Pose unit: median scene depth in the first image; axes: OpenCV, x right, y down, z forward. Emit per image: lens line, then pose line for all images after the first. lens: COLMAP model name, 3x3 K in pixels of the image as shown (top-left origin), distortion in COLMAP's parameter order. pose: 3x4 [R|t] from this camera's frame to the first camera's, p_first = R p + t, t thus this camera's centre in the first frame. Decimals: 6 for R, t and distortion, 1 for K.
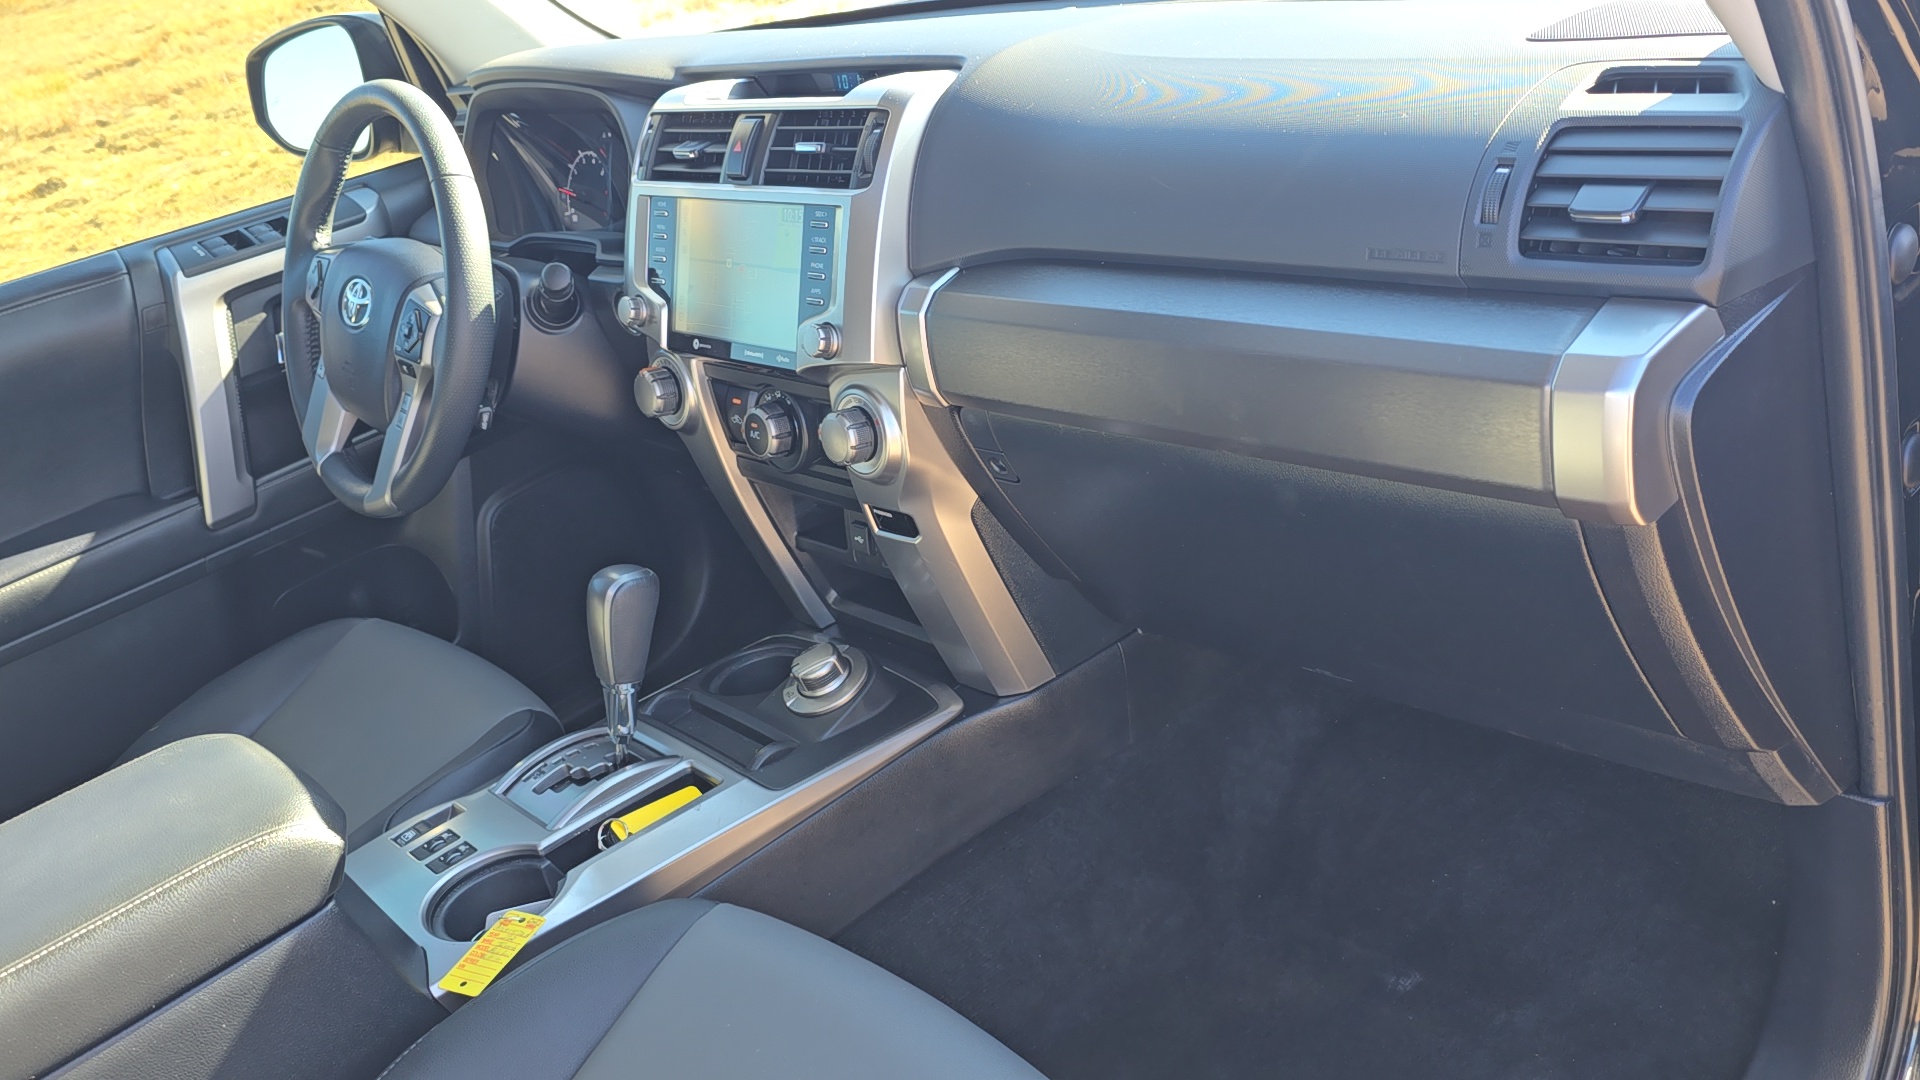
lens RADIAL K [[1600.1, 0, 950.4], [0, 1600.1, 546.3], [0, 0, 1]] dist [-0.018032, 0.002622]
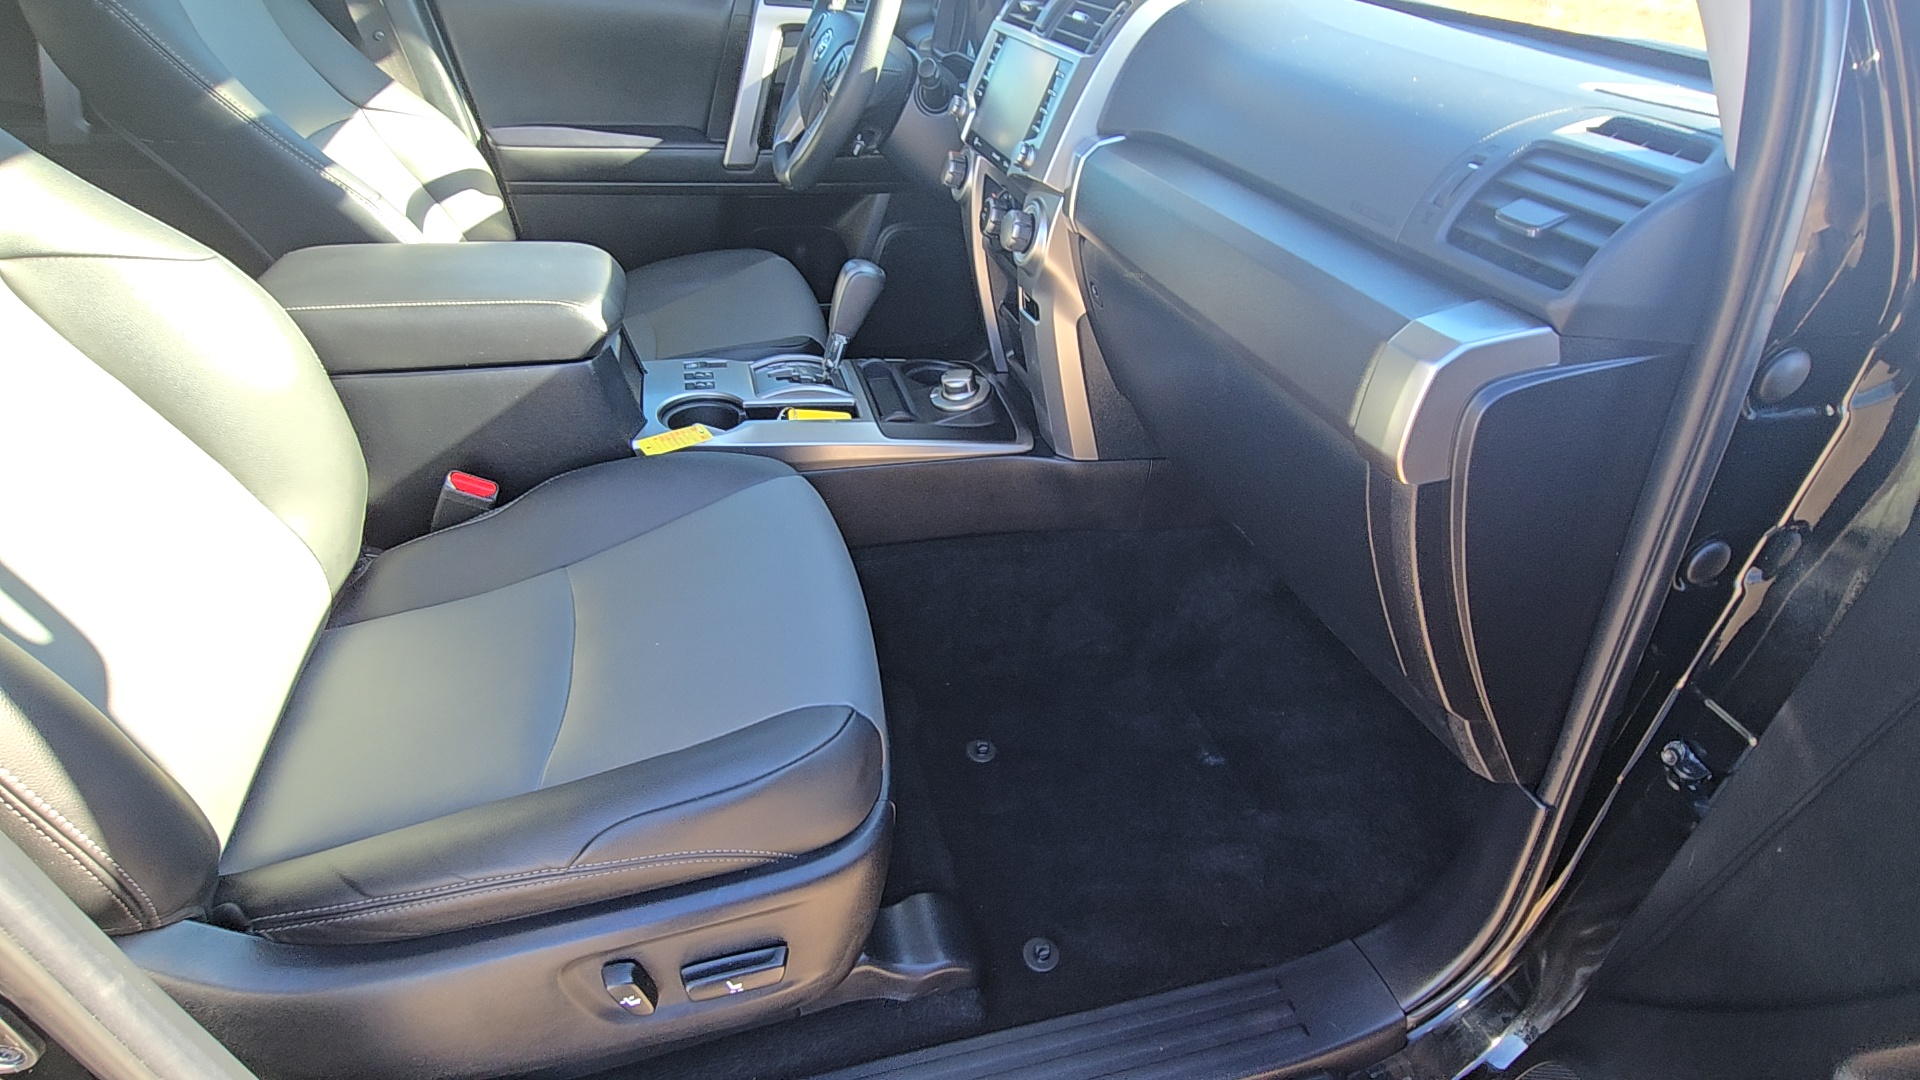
lens RADIAL K [[973.3, 0, 978.1], [0, 973.3, 540.9], [0, 0, 1]] dist [0.001380, -0.000879]
pose [[0.853674, 0.465007, -0.234540, 0.236921], [-0.420106, 0.880999, 0.217605, 0.000489], [0.307817, -0.087232, 0.947438, 0.140197]]
